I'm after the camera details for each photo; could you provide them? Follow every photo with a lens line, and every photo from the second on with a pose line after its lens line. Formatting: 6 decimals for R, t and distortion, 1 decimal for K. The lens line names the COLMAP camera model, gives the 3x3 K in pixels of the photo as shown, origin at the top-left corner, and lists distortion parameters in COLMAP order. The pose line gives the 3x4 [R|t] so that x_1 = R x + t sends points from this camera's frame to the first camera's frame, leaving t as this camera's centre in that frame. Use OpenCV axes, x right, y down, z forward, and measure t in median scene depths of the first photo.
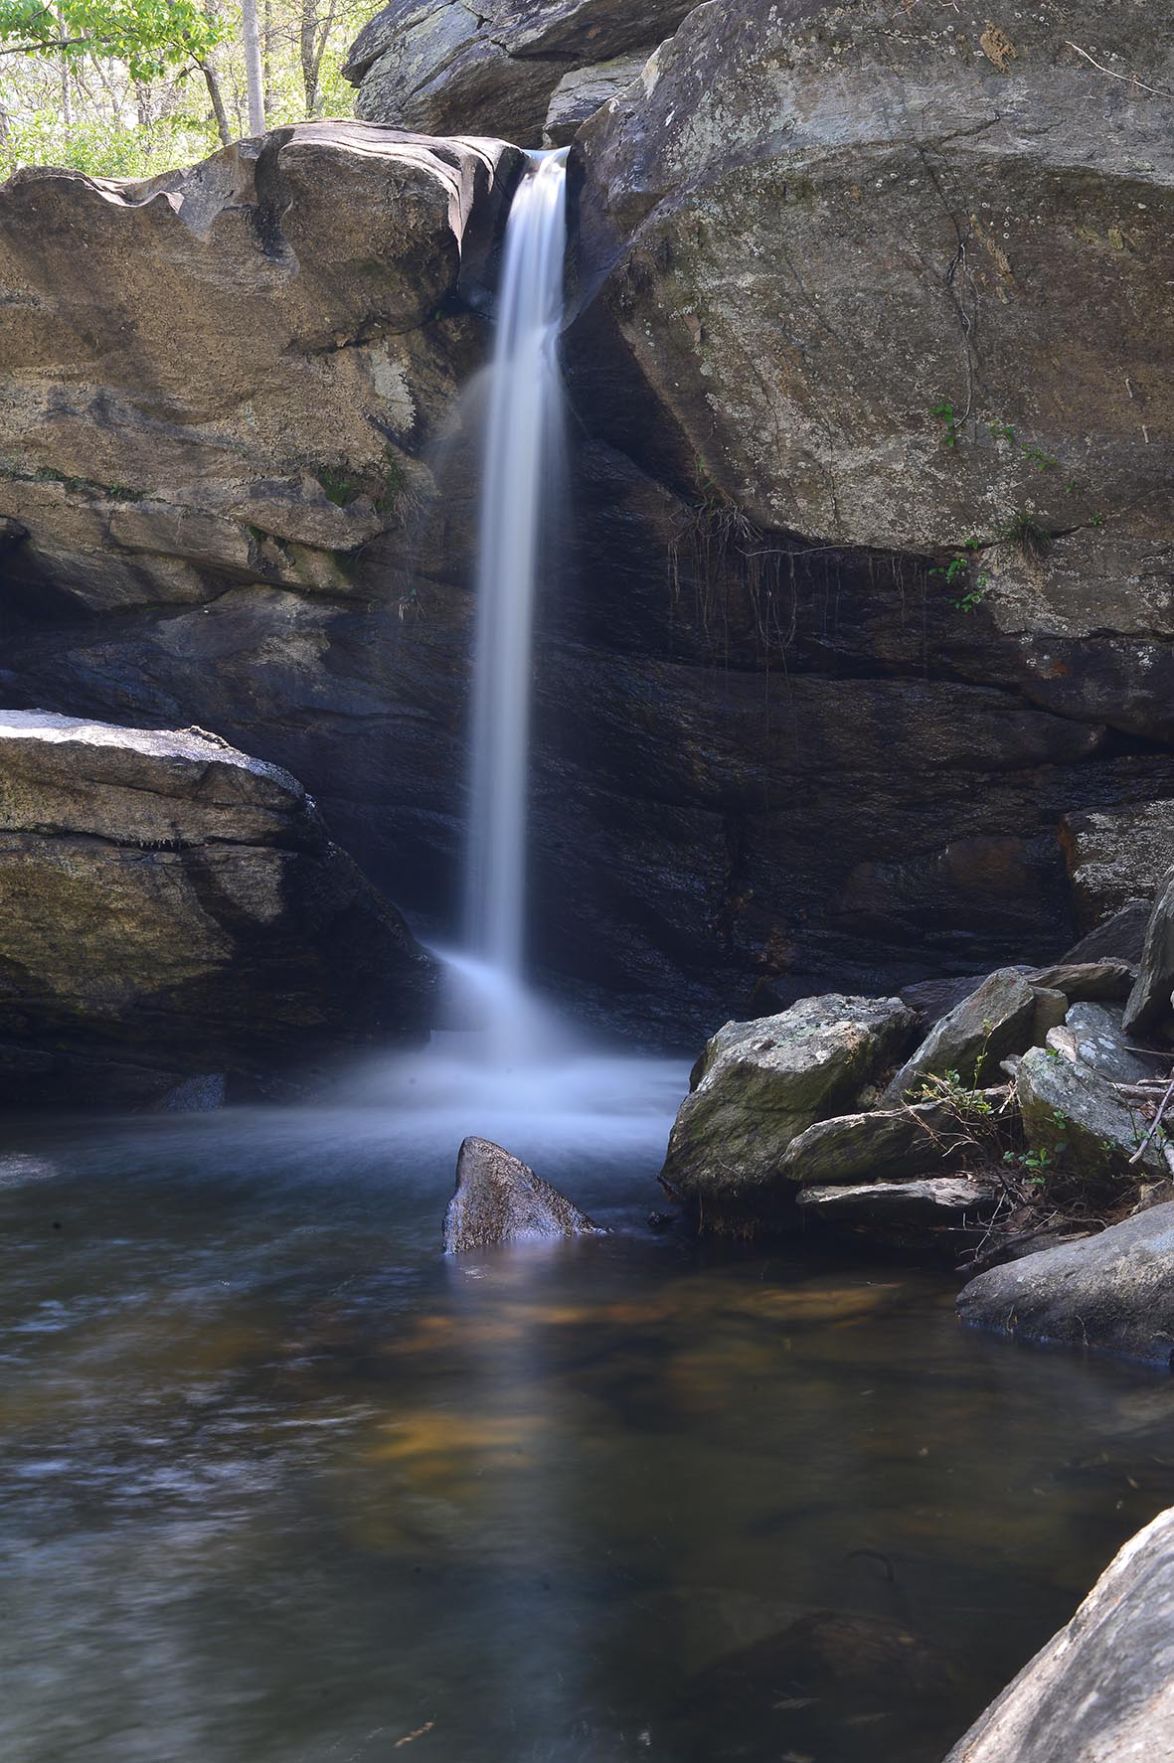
lens RADIAL K [[2797.7, 0, 619.2], [0, 2797.7, 855.5], [0, 0, 1]] dist [-0.049039, 1.138710]
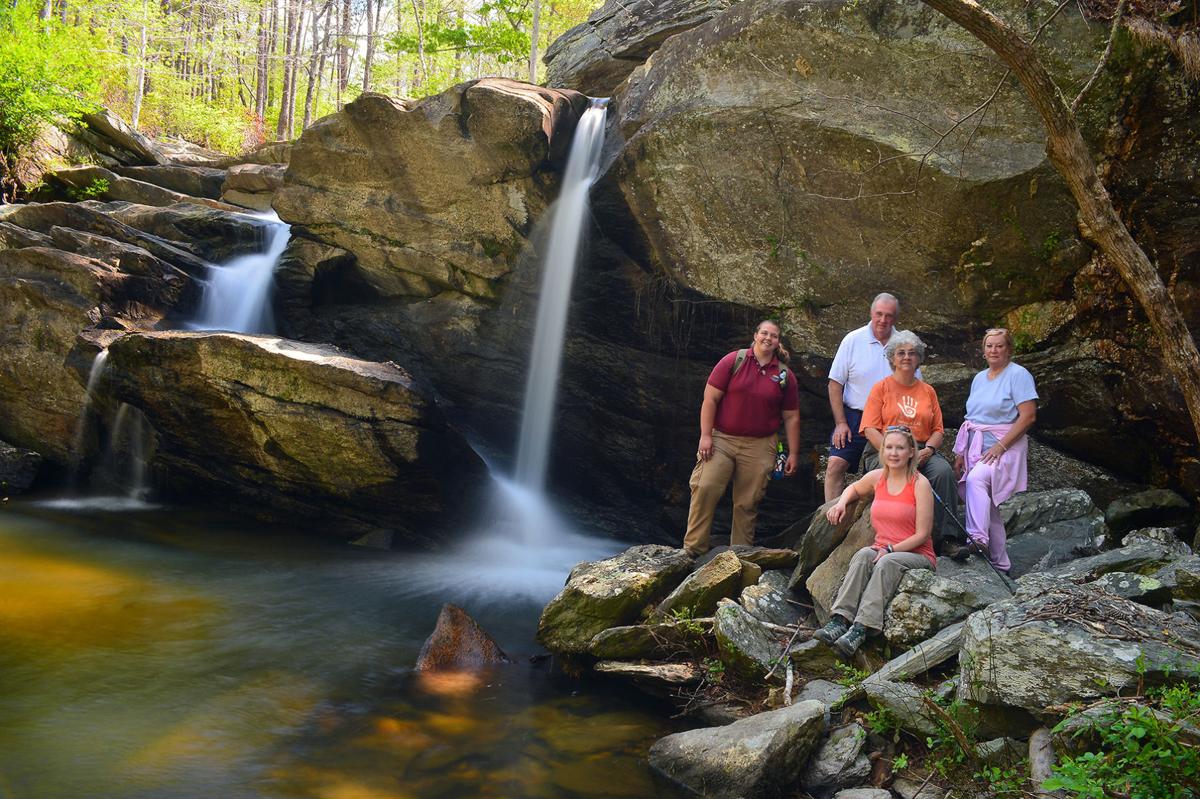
lens RADIAL K [[1184.7, 0, 627.1], [0, 1184.7, 412.8], [0, 0, 1]] dist [-0.236692, 0.211161]
pose [[0.993250, 0.097451, -0.062909, 0.076207], [-0.096627, 0.995192, 0.016017, -0.038389], [0.064168, -0.009831, 0.997891, 0.148823]]
